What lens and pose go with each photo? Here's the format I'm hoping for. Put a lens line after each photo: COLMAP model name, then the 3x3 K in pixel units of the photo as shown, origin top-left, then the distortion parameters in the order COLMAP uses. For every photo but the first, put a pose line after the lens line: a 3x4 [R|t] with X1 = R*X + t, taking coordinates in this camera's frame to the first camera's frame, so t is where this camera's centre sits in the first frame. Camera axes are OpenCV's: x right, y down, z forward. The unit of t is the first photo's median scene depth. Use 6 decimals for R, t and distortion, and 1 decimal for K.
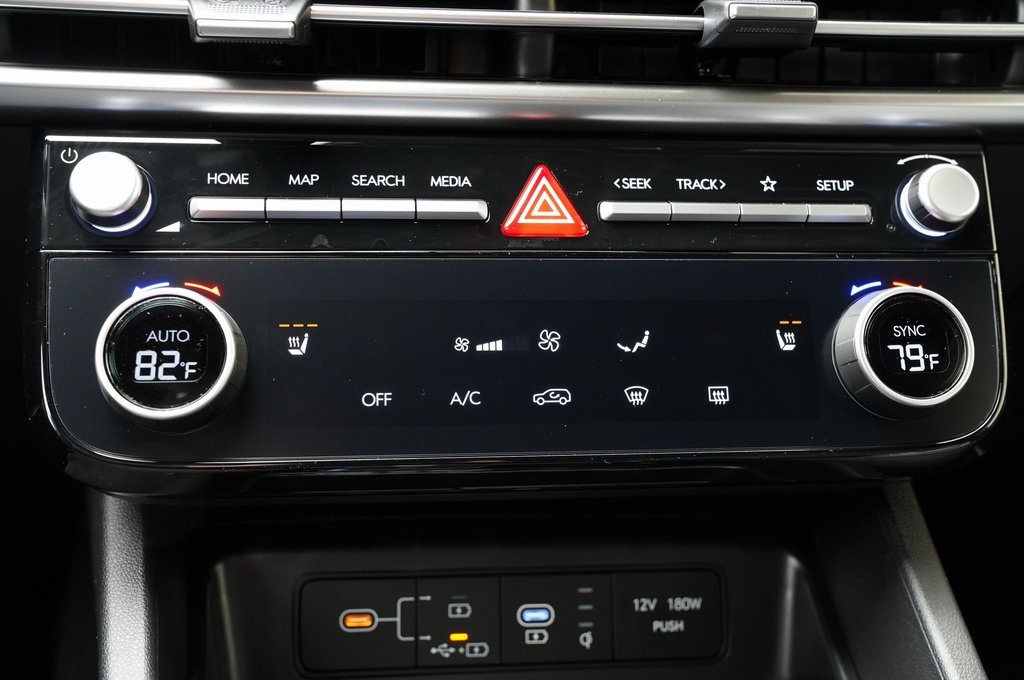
lens RADIAL K [[1130.2, 0, 512.0], [0, 1130.2, 340.0], [0, 0, 1]] dist [0.007205, -0.005409]
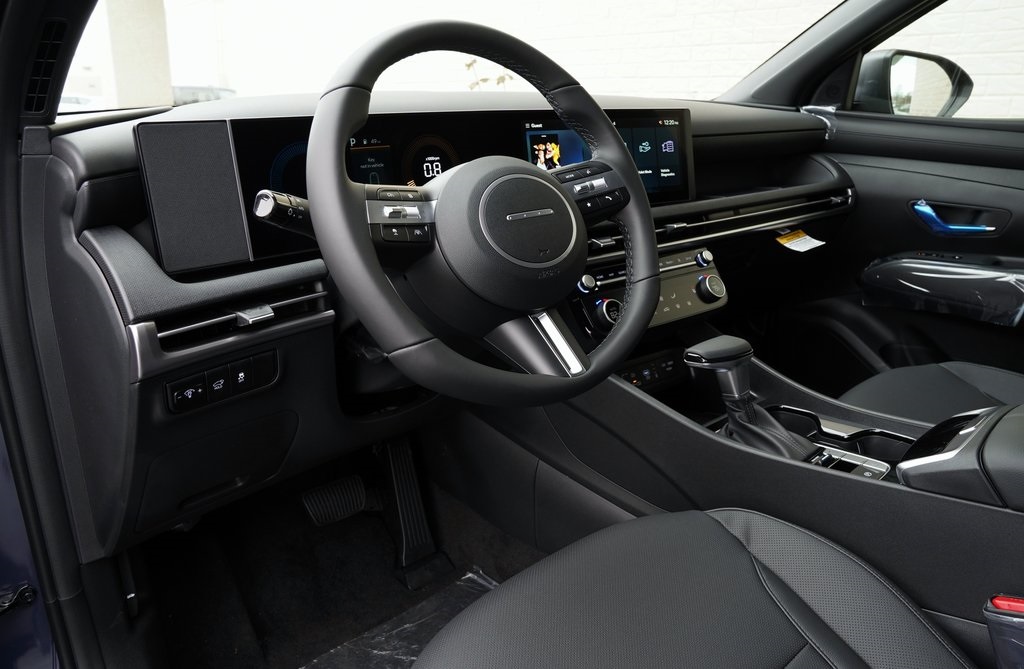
lens RADIAL K [[735.1, 0, 512.0], [0, 735.1, 334.5], [0, 0, 1]] dist [-0.110547, 0.002557]
pose [[0.851728, -0.210686, 0.479762, -1.969239], [0.255652, 0.966319, -0.029505, 0.075532], [-0.457386, 0.147783, 0.876903, -1.356897]]
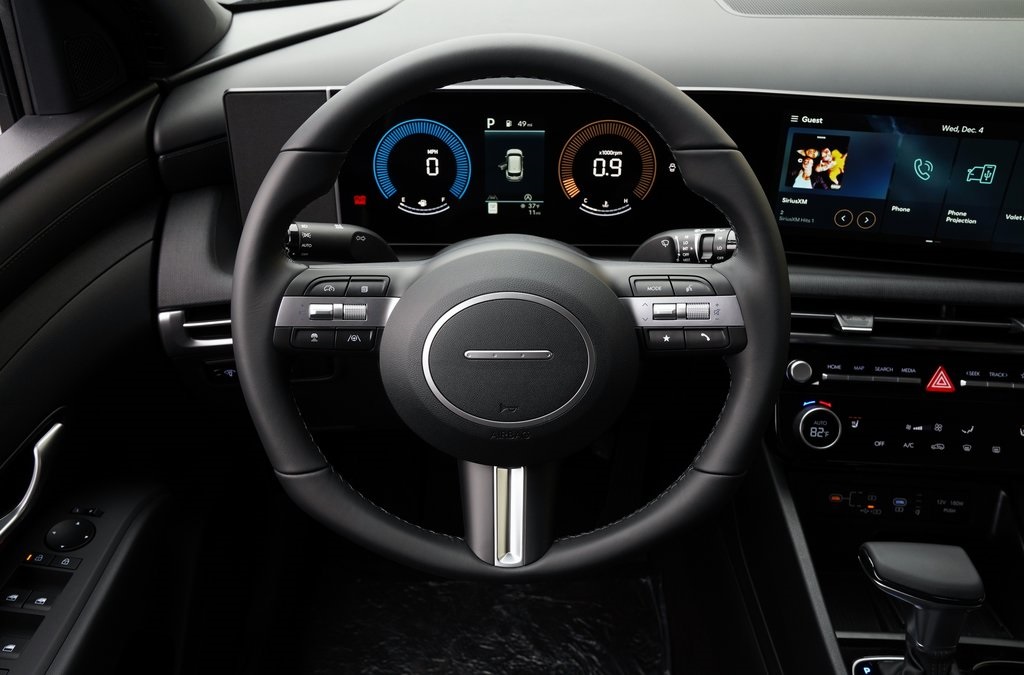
lens RADIAL K [[827.2, 0, 512.0], [0, 827.2, 337.5], [0, 0, 1]] dist [-0.086007, 0.113554]
pose [[0.978329, 0.078854, -0.191452, -0.667447], [-0.041972, 0.980972, 0.189559, -0.585896], [0.202756, -0.177415, 0.963023, -1.245316]]
